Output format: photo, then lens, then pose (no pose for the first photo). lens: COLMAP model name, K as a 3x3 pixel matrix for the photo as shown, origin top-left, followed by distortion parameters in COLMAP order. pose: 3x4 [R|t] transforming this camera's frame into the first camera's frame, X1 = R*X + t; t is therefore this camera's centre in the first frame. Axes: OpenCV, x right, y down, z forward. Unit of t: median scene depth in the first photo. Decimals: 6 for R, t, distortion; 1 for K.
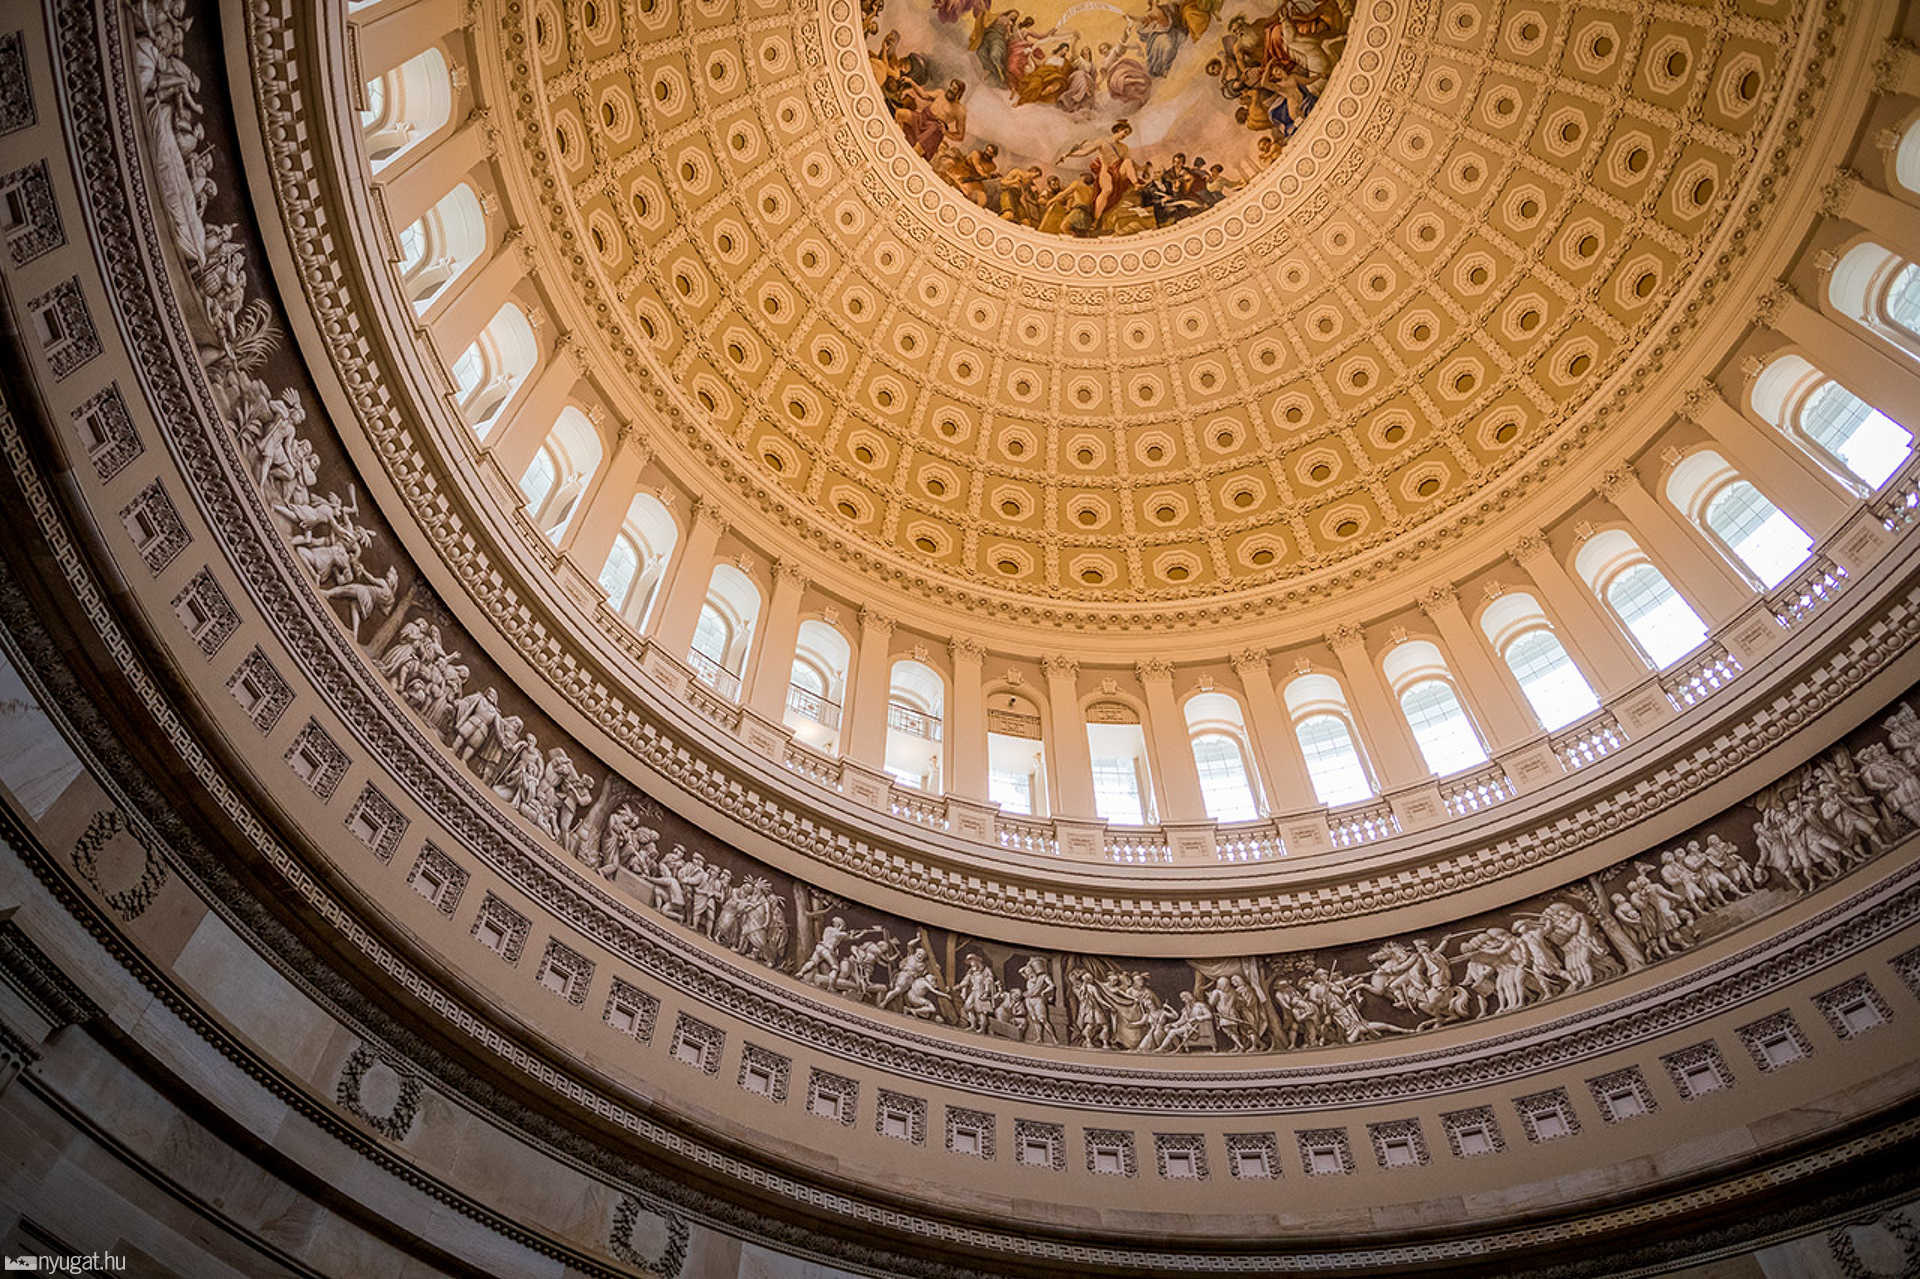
lens RADIAL K [[1312.3, 0, 960.0], [0, 1312.3, 639.5], [0, 0, 1]] dist [-0.048495, 0.047796]
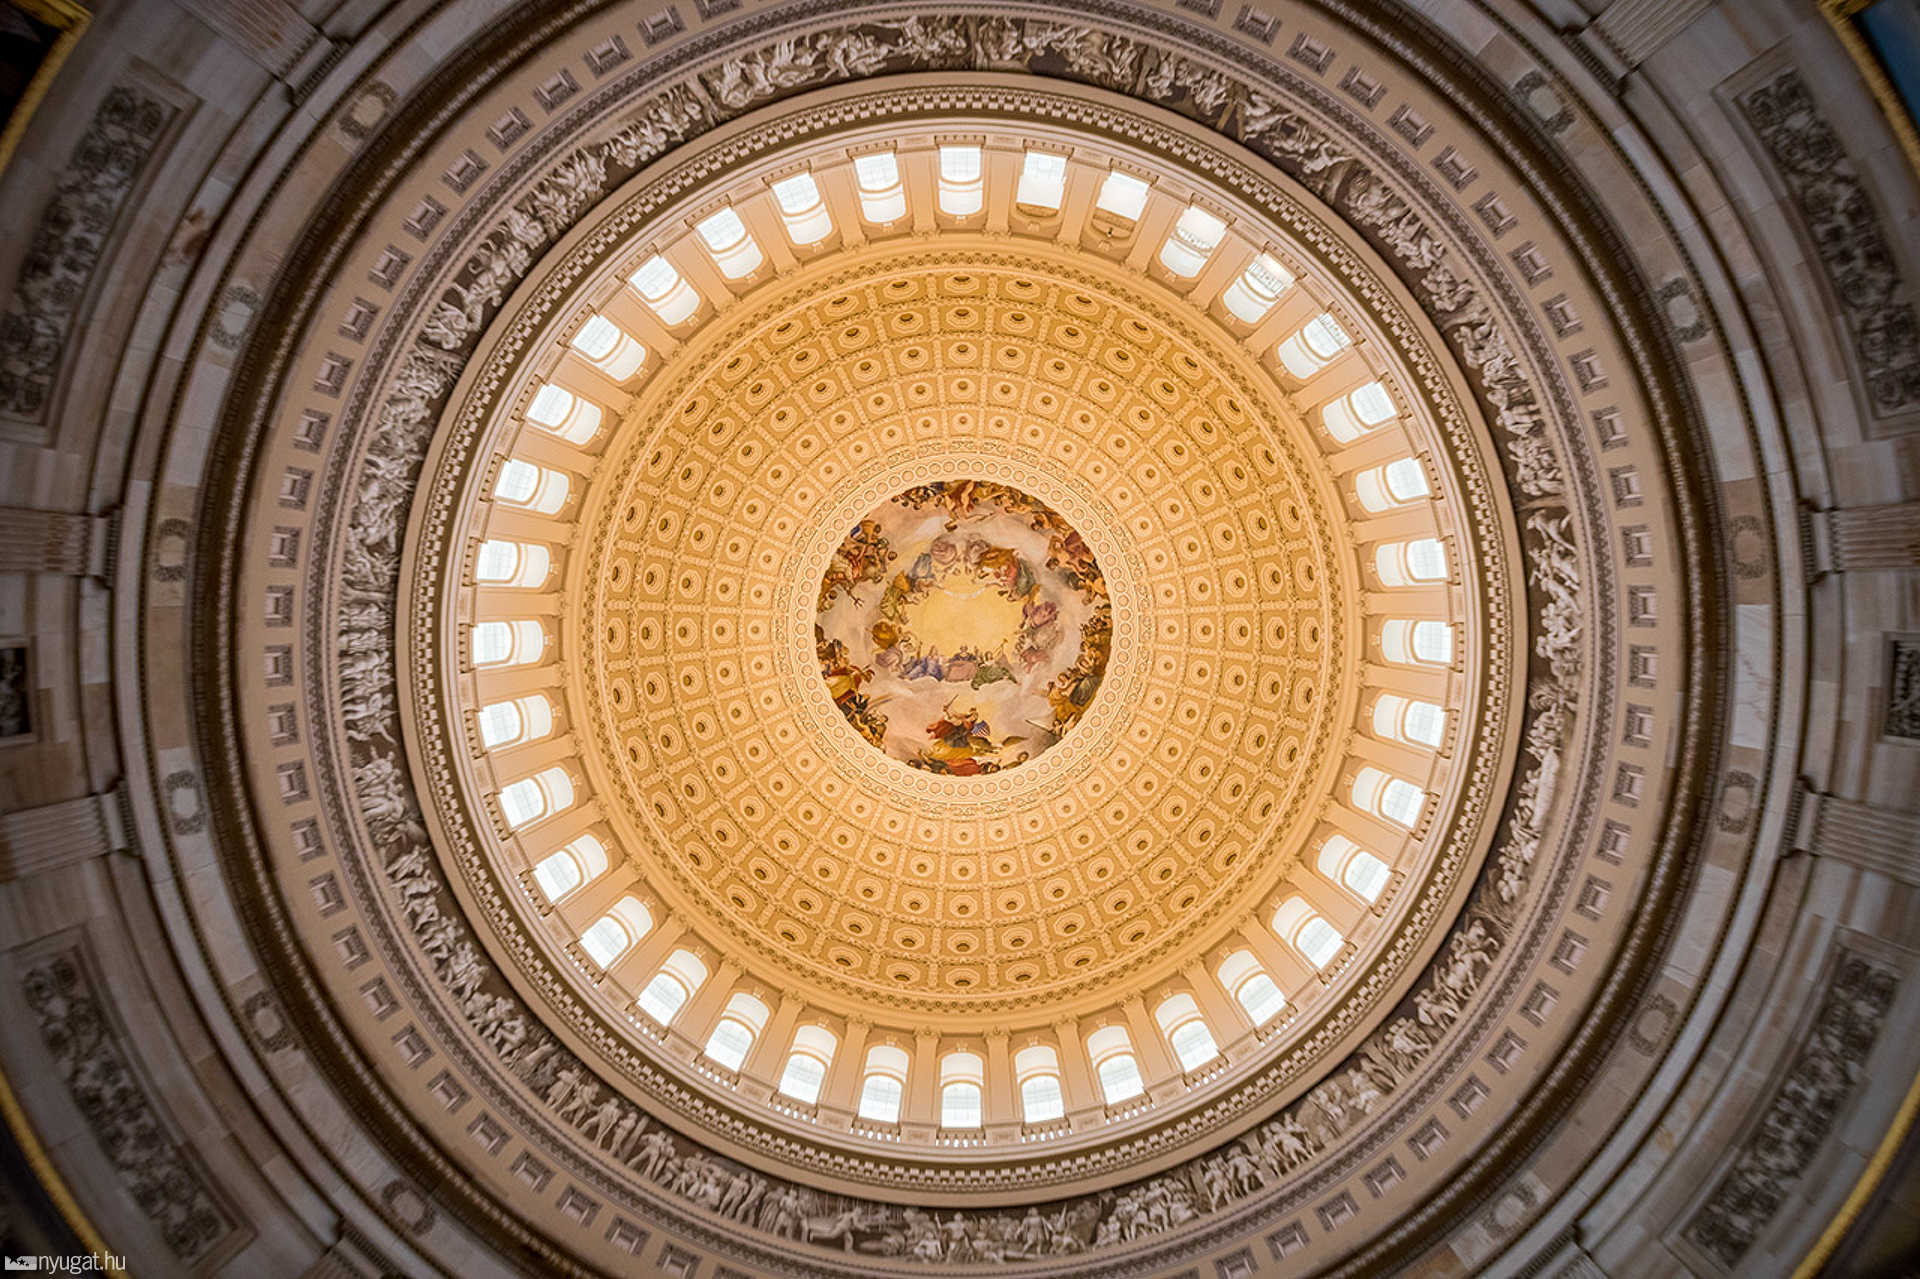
lens RADIAL K [[912.0, 0, 960.0], [0, 912.0, 639.5], [0, 0, 1]] dist [-0.172737, 0.000175]
pose [[-0.990901, -0.134562, 0.002857, 0.180925], [0.106758, -0.798726, -0.592149, 0.304118], [0.081962, -0.586456, 0.805824, 0.059520]]
